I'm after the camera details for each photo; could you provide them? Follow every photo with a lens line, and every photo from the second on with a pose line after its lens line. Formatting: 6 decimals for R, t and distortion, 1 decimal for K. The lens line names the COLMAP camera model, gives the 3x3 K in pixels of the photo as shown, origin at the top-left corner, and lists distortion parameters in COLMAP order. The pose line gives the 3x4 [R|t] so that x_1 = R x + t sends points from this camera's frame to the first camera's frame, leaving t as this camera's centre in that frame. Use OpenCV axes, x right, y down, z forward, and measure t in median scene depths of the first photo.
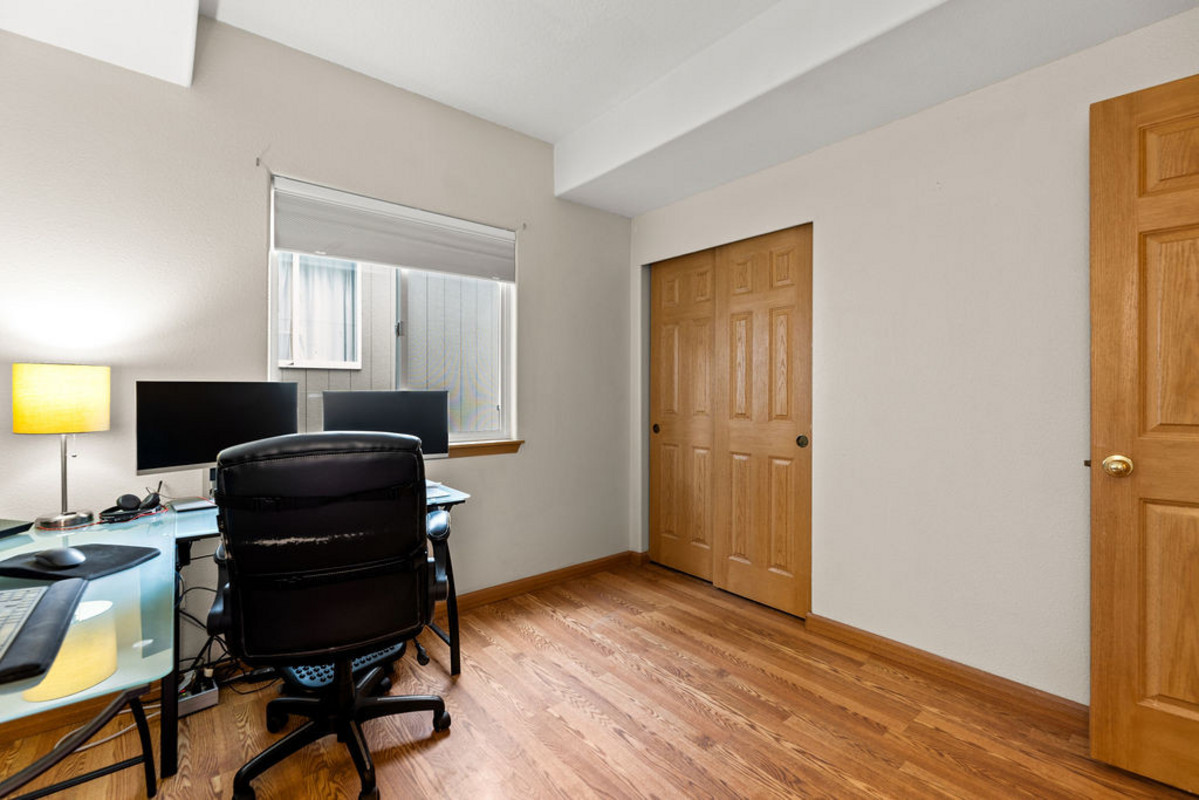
lens RADIAL K [[505.9, 0, 598.6], [0, 505.9, 393.8], [0, 0, 1]] dist [-0.001220, -0.000210]
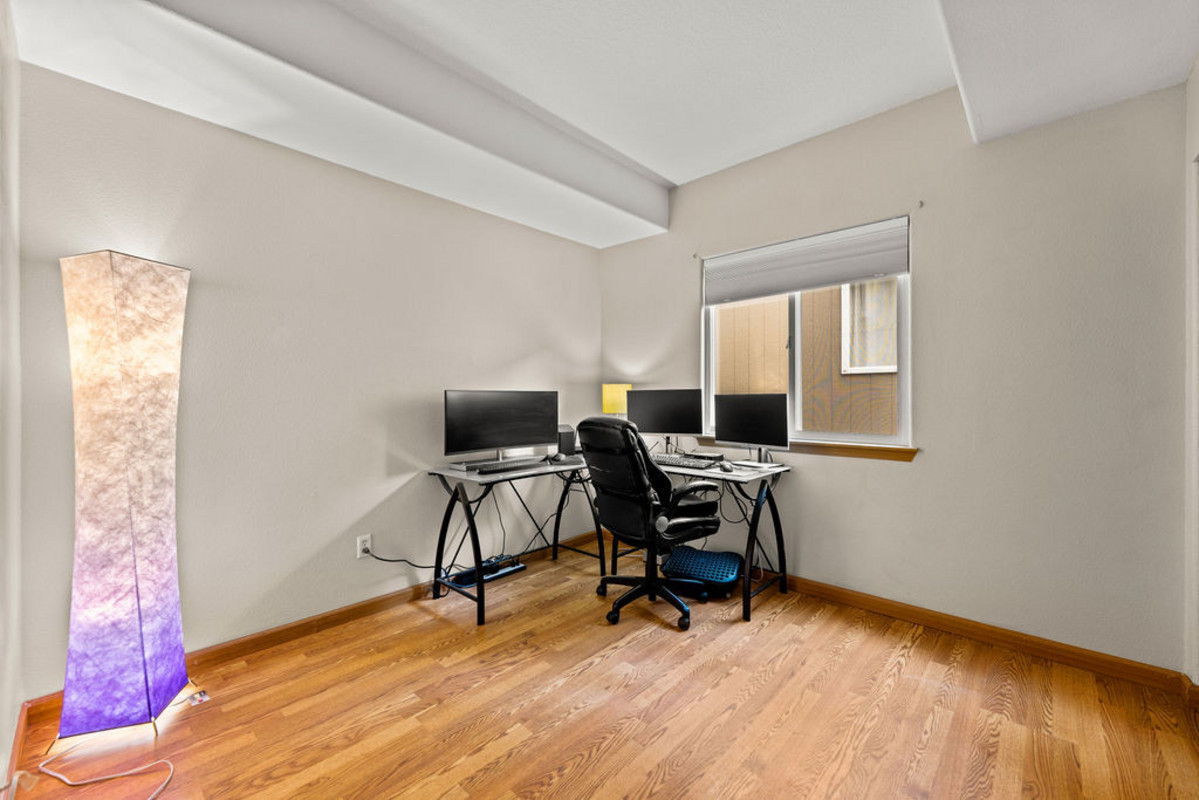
lens RADIAL K [[488.7, 0, 598.5], [0, 488.7, 390.1], [0, 0, 1]] dist [0.000091, 0.000191]
pose [[0.131363, -0.015649, -0.991211, 0.720300], [0.001937, 0.999878, -0.015529, 0.002887], [0.991332, 0.000120, 0.131377, 0.394153]]
